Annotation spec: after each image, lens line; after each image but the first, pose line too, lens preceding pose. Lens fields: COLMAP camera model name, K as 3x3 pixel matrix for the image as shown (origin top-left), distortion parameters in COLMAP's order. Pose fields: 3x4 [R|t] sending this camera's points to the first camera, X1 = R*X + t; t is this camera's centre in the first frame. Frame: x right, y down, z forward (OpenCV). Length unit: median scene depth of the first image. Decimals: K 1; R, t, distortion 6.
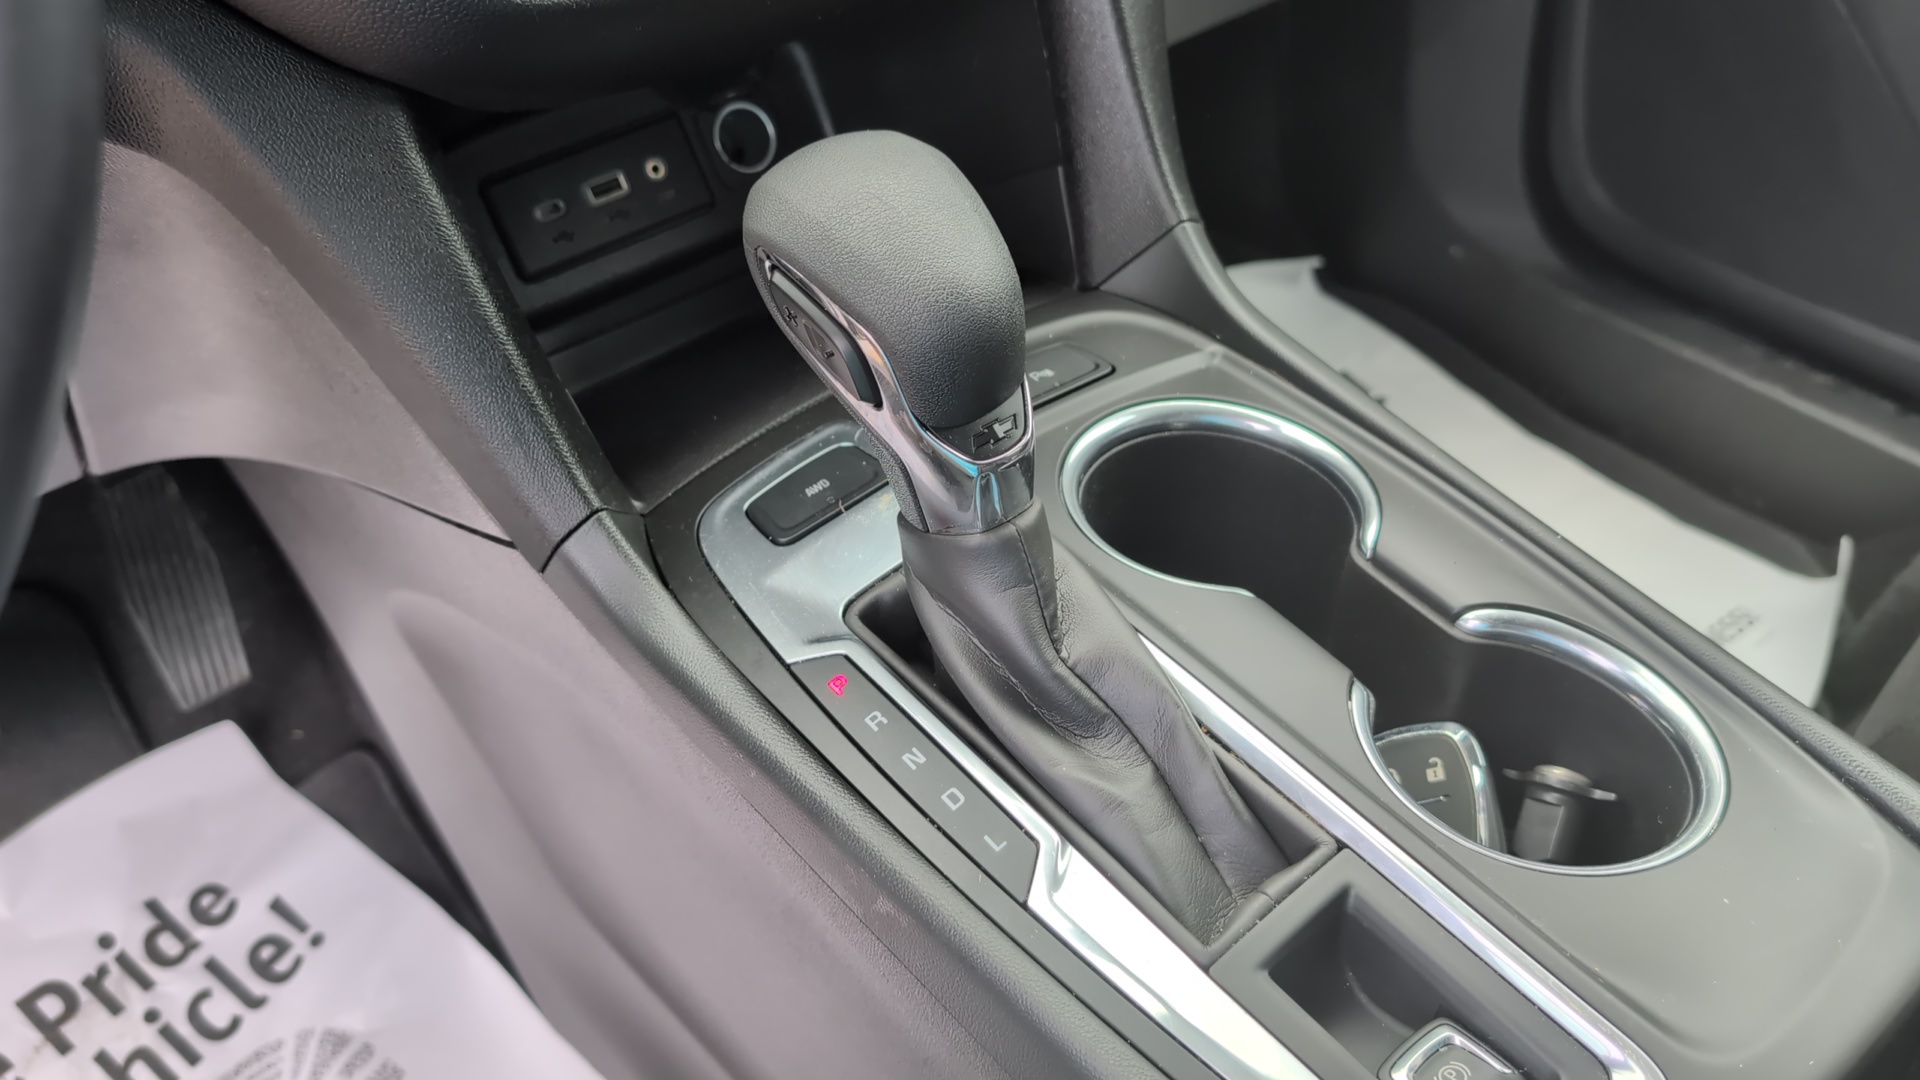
lens RADIAL K [[1673.0, 0, 960.0], [0, 1673.0, 540.0], [0, 0, 1]] dist [0.112769, -0.219704]
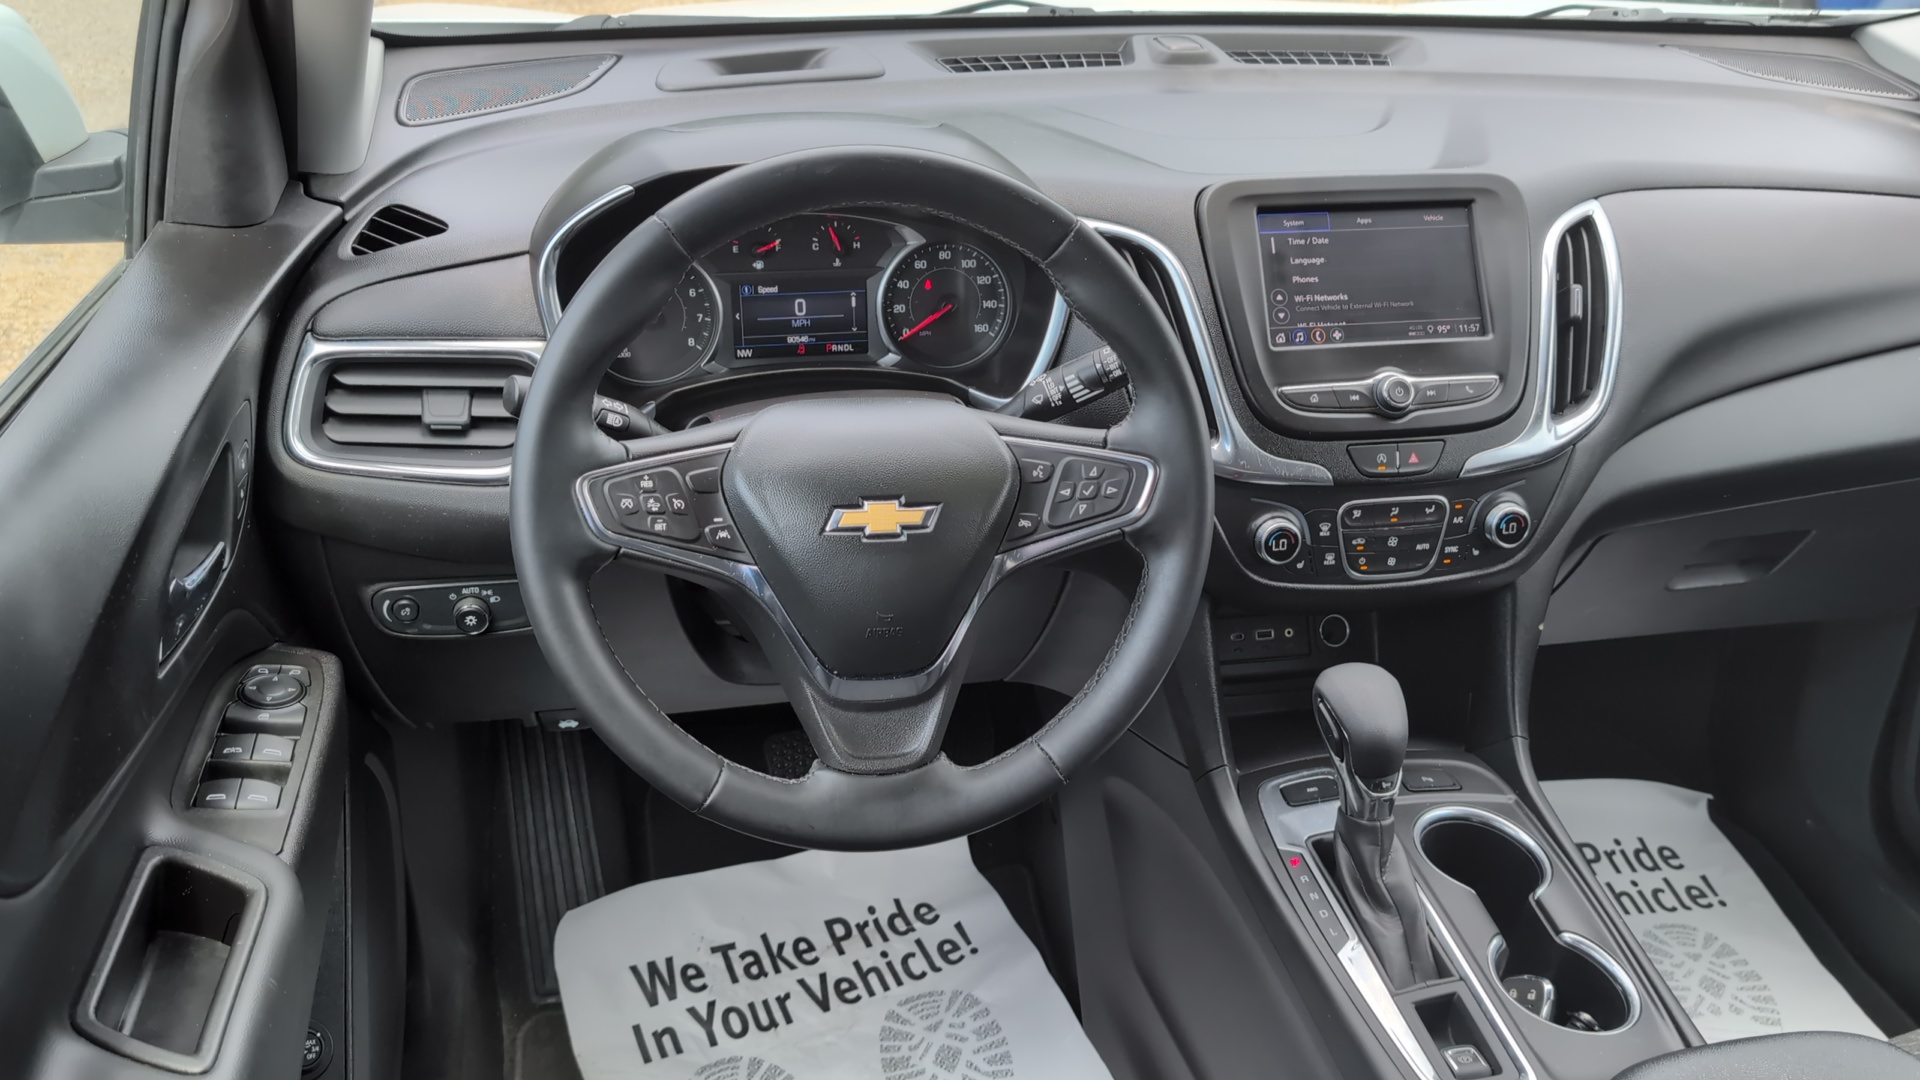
lens RADIAL K [[1673.0, 0, 960.0], [0, 1673.0, 540.0], [0, 0, 1]] dist [0.112769, -0.219704]
pose [[0.894145, 0.289109, -0.341936, 0.105498], [-0.352734, 0.925169, -0.140147, 0.088452], [0.275831, 0.245924, 0.929214, -0.837186]]
